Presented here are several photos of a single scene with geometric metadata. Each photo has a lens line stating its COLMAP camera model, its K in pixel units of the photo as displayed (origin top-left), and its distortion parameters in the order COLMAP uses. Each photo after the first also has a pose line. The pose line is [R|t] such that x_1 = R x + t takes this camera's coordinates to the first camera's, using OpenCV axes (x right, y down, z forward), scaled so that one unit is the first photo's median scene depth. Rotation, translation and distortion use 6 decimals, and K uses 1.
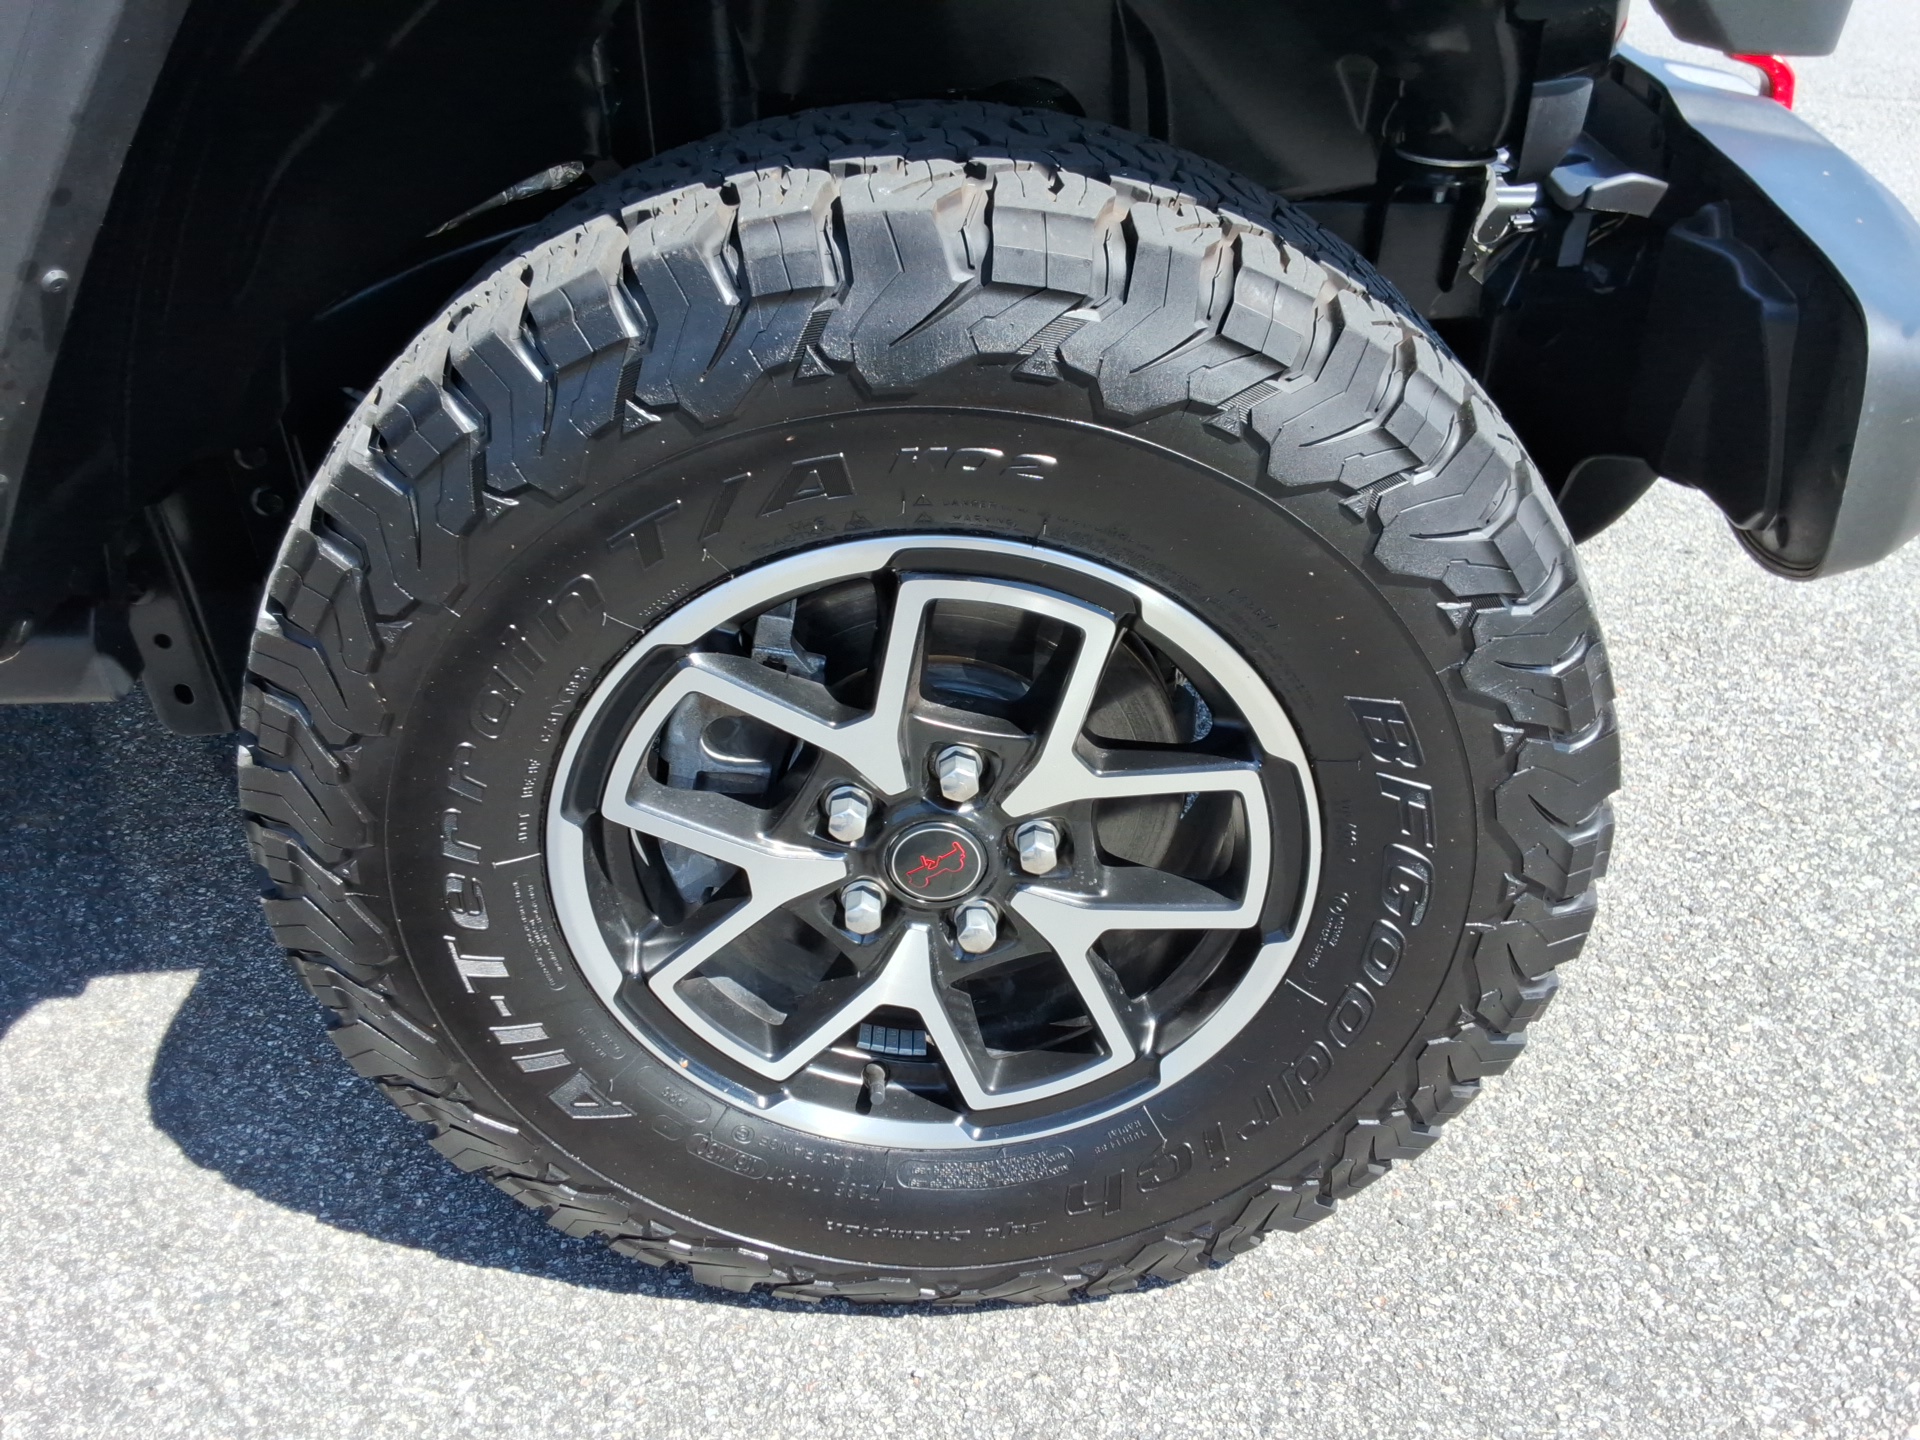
lens RADIAL K [[1540.5, 0, 976.3], [0, 1540.5, 724.1], [0, 0, 1]] dist [0.128897, -0.208938]
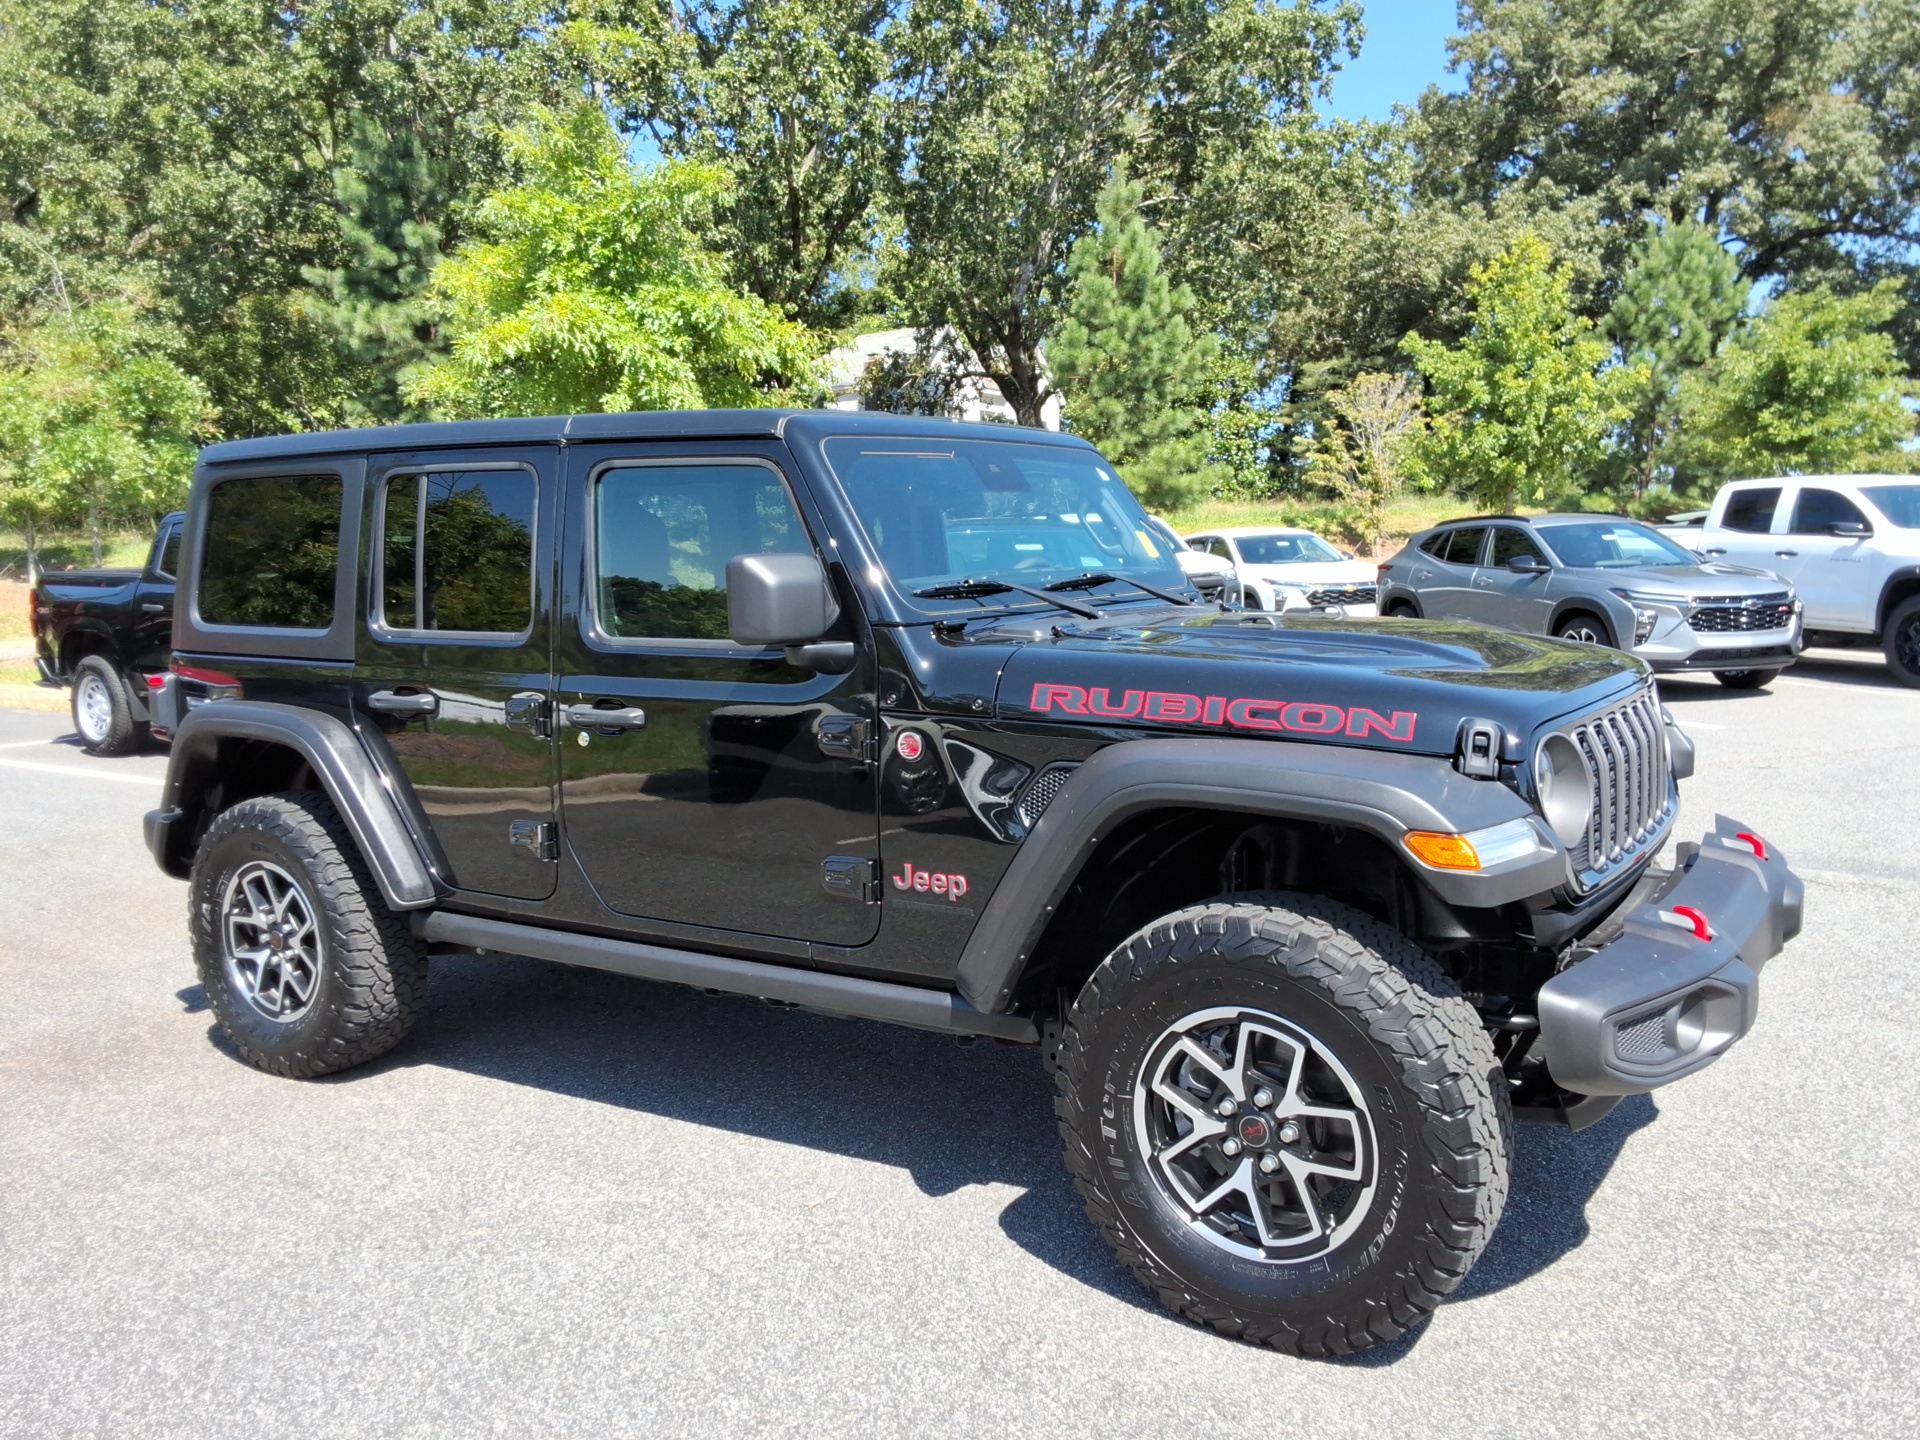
lens RADIAL K [[1540.5, 0, 976.3], [0, 1540.5, 724.1], [0, 0, 1]] dist [0.128897, -0.208938]
pose [[0.829540, 0.049607, -0.556239, 1.157156], [-0.288197, 0.891189, -0.350320, 0.595813], [0.478336, 0.450911, 0.753574, -1.845992]]
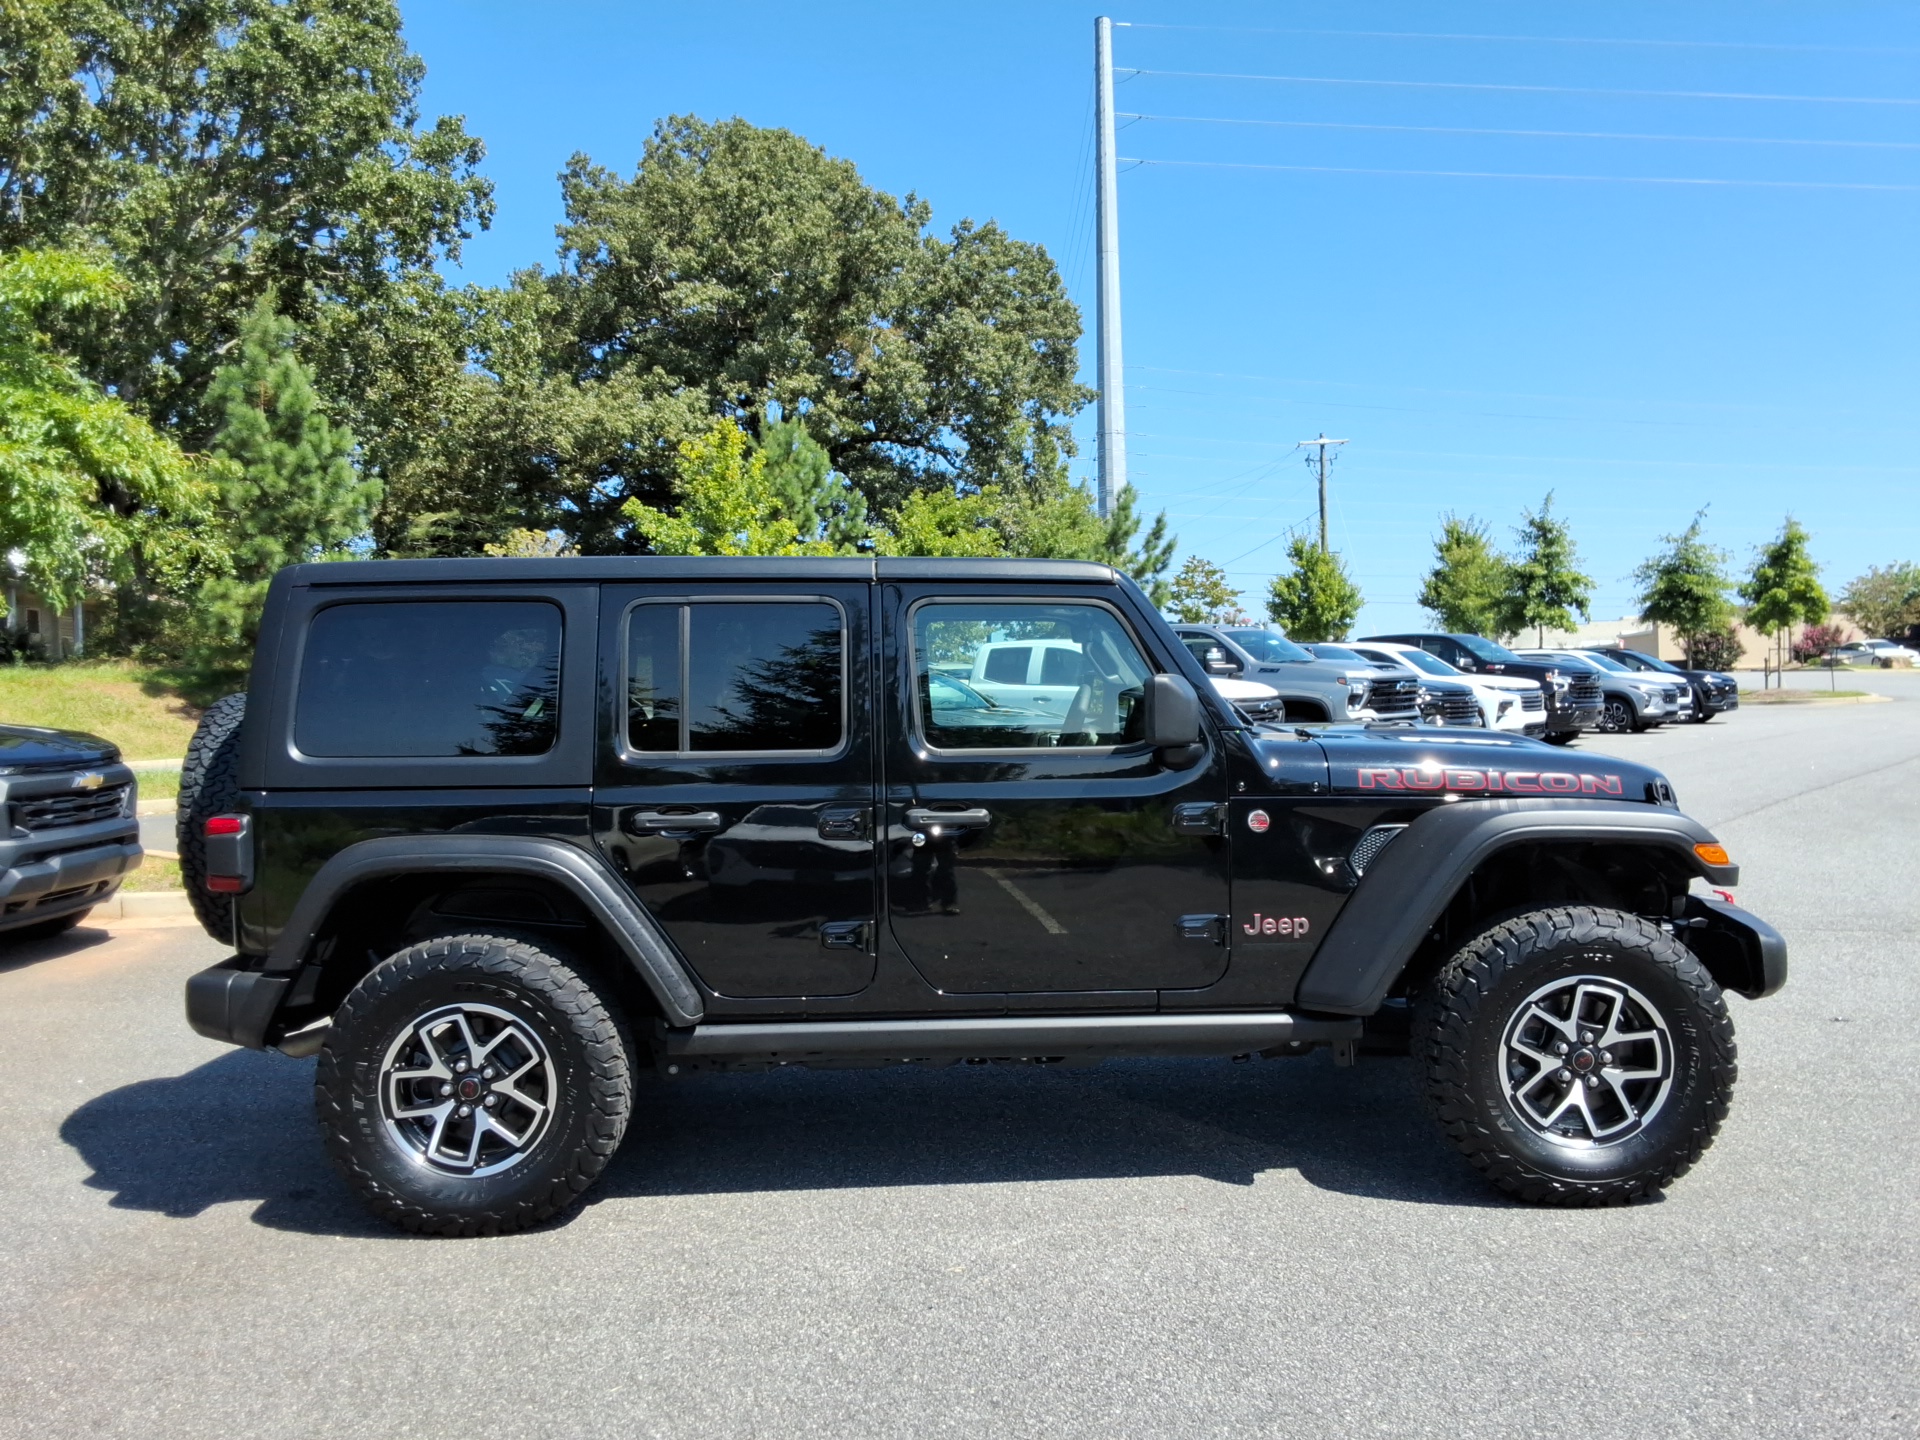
lens RADIAL K [[1536.5, 0, 963.1], [0, 1536.5, 729.1], [0, 0, 1]] dist [0.140777, -0.239183]
pose [[0.999871, -0.015892, 0.002503, -1.785568], [0.014897, 0.855873, -0.516972, 1.558703], [0.006074, 0.516942, 0.855999, -3.289753]]
